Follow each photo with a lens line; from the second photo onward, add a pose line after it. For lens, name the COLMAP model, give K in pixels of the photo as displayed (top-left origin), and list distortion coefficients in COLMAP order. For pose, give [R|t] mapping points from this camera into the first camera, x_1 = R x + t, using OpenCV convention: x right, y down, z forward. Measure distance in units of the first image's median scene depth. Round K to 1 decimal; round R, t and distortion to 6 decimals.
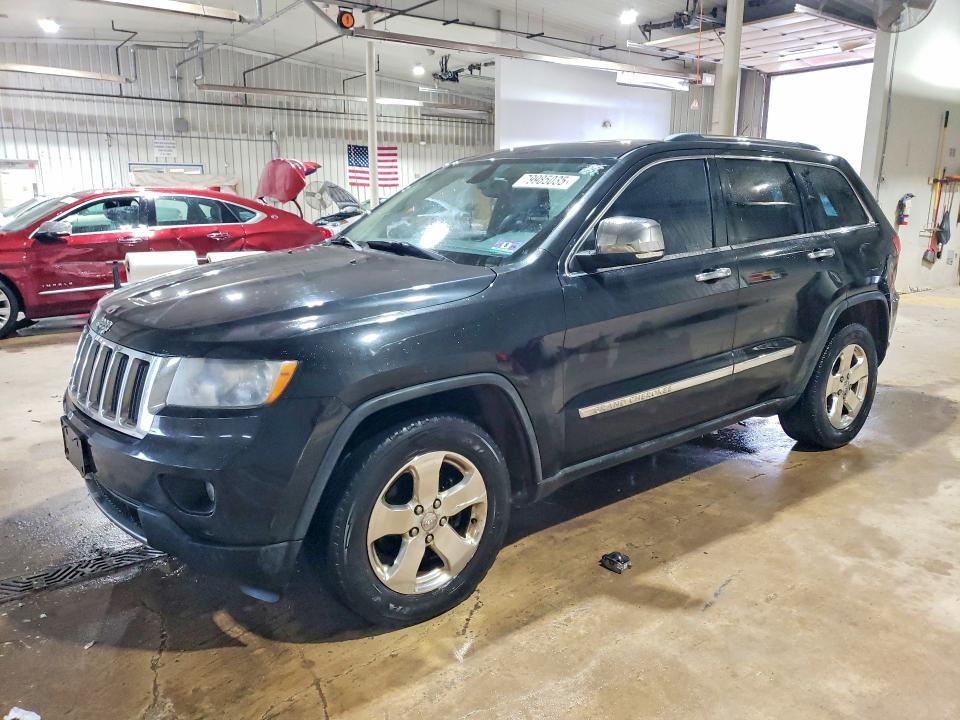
lens RADIAL K [[768.0, 0, 483.9], [0, 768.0, 364.7], [0, 0, 1]] dist [0.027350, 0.003741]
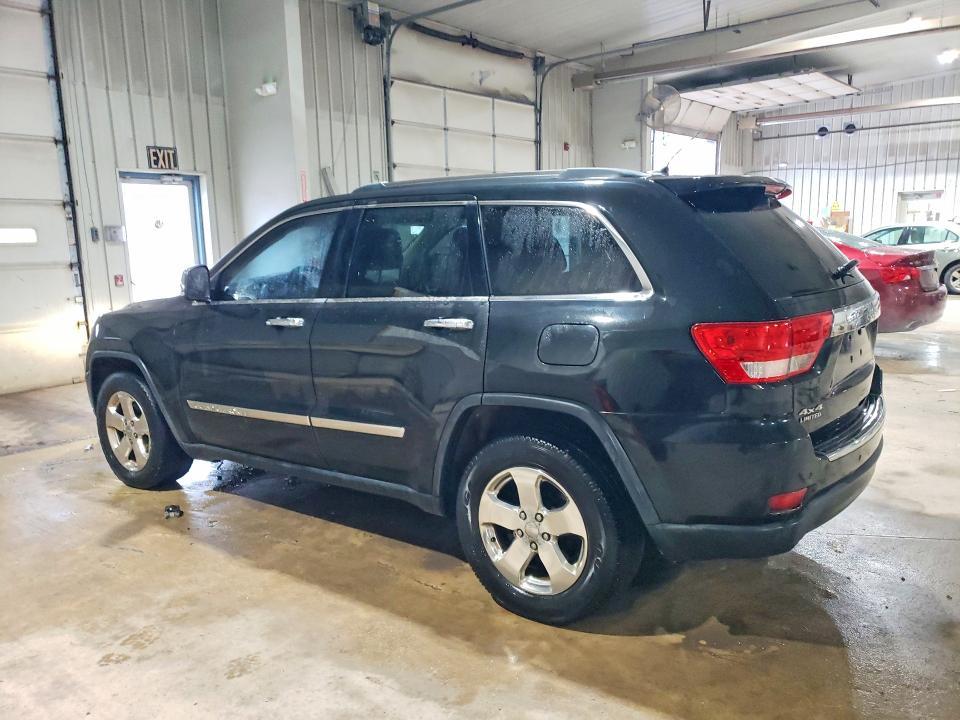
lens RADIAL K [[768.0, 0, 483.6], [0, 768.0, 359.0], [0, 0, 1]] dist [0.027350, 0.003741]
pose [[0.240391, 0.154704, -0.958269, 1.331834], [-0.187125, 0.976086, 0.110638, -0.227471], [0.952469, 0.152720, 0.263591, 0.944580]]
